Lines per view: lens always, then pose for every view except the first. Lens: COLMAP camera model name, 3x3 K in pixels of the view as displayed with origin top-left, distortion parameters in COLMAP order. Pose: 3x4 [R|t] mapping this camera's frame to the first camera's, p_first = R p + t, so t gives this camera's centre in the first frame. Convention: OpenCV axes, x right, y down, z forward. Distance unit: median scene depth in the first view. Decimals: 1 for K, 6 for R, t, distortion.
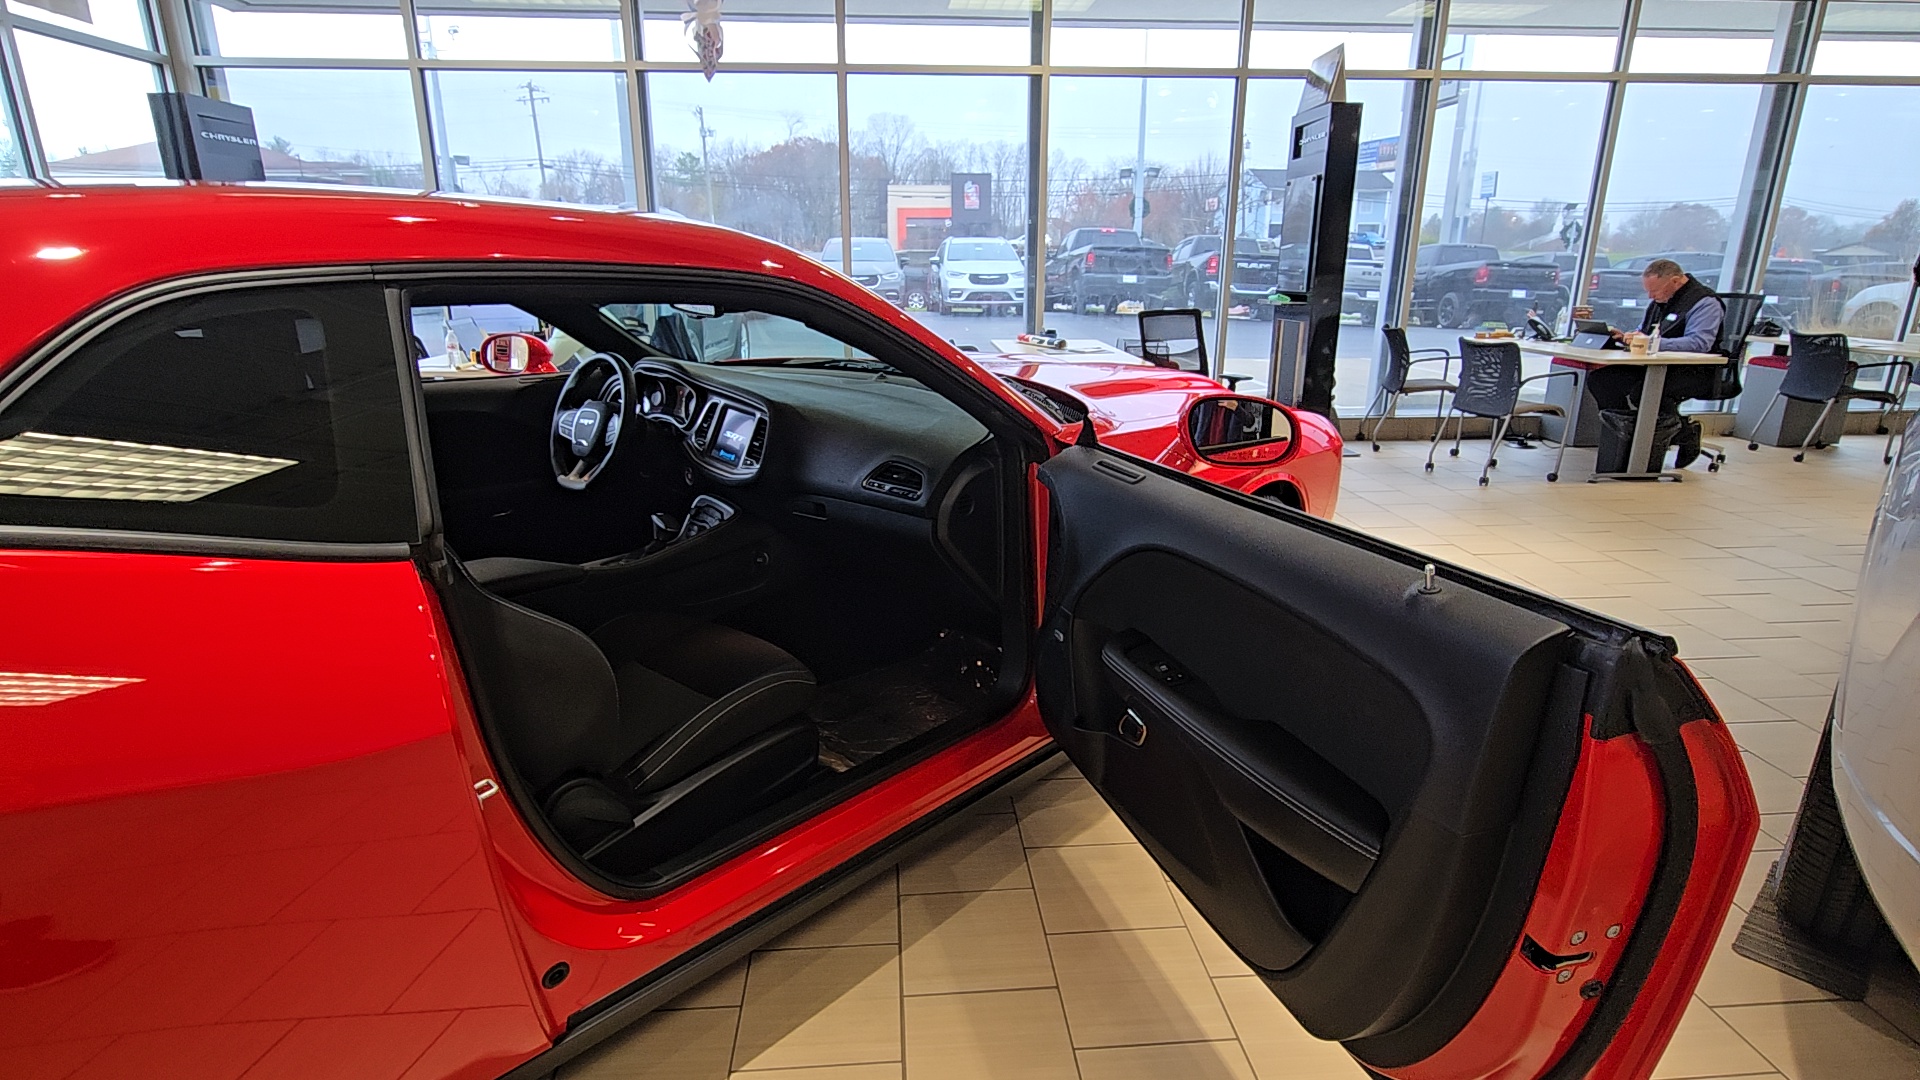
lens RADIAL K [[965.3, 0, 951.1], [0, 965.3, 540.9], [0, 0, 1]] dist [-0.001055, 0.001442]
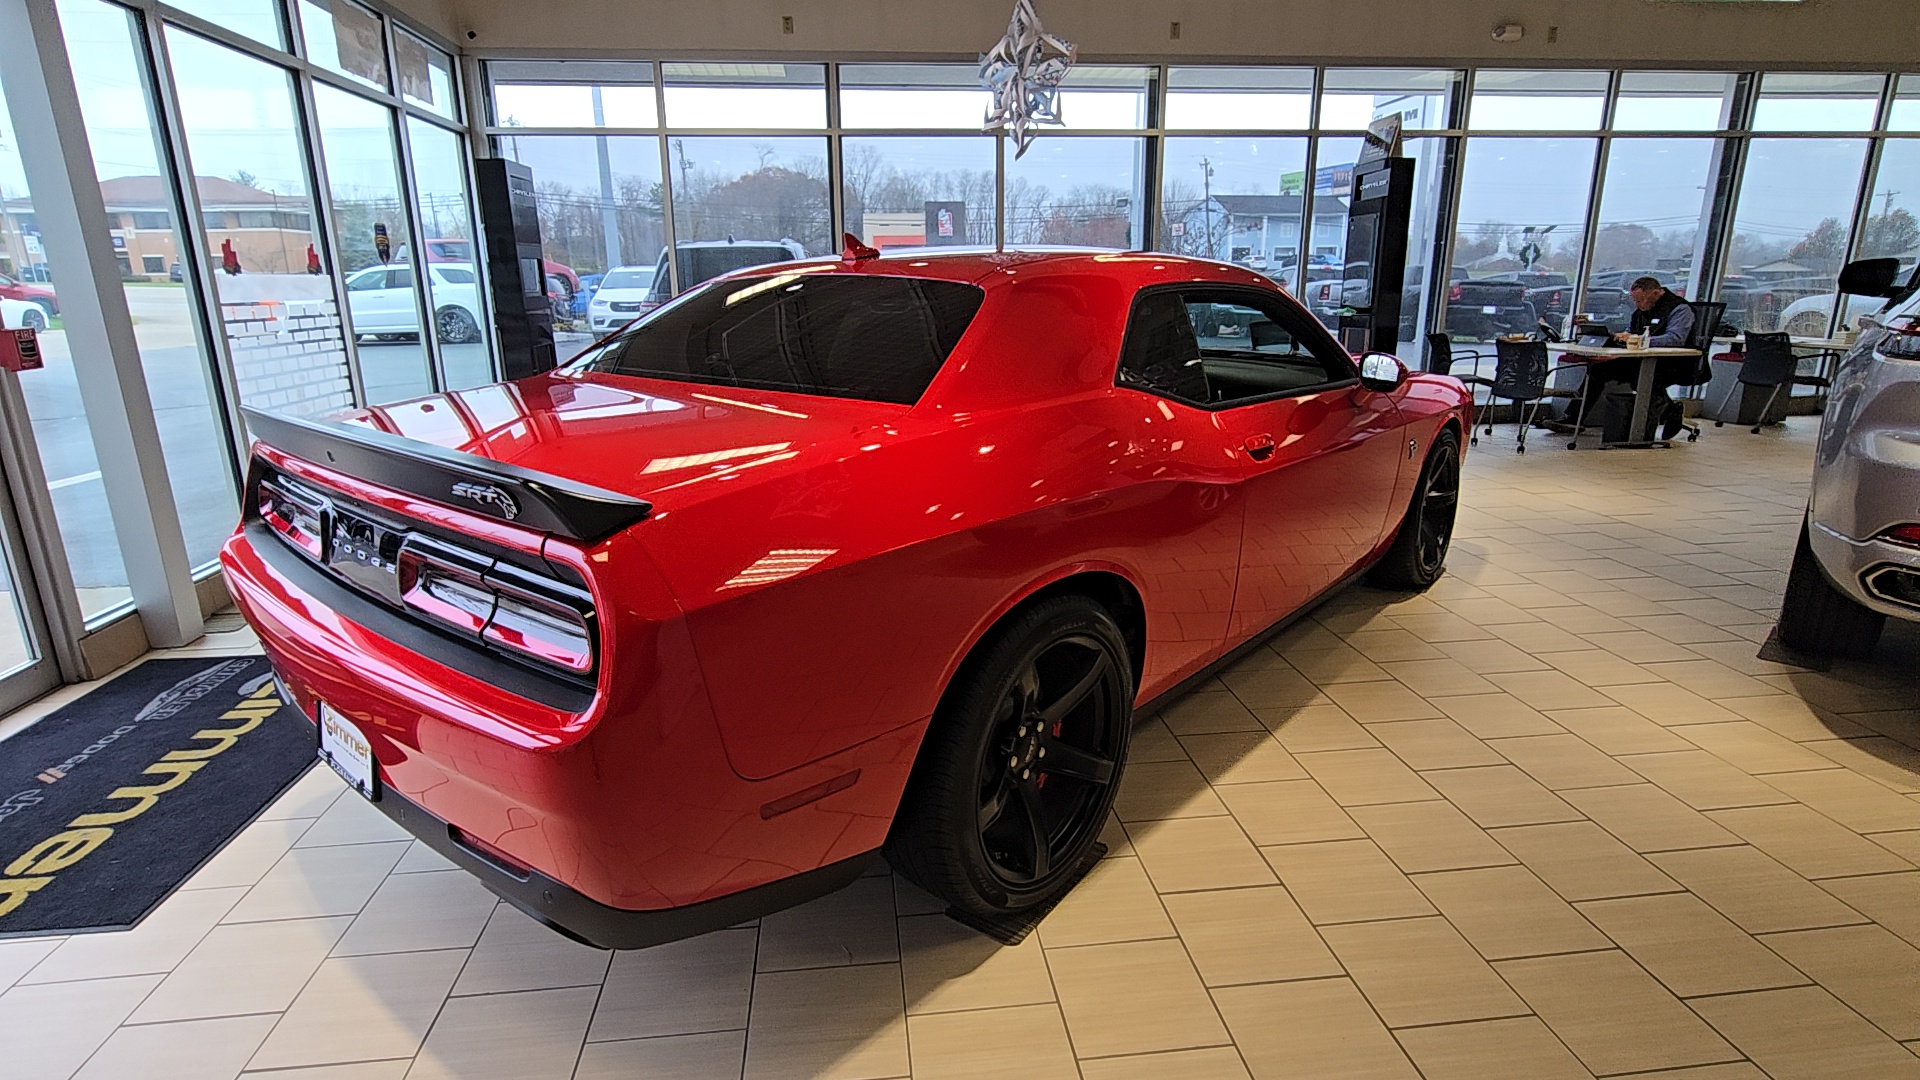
lens RADIAL K [[965.3, 0, 951.4], [0, 965.3, 540.8], [0, 0, 1]] dist [-0.001055, 0.001442]
pose [[0.999121, -0.021388, 0.036046, -0.220904], [0.022280, 0.999451, -0.024537, 0.064517], [-0.035501, 0.025319, 0.999049, -0.219751]]
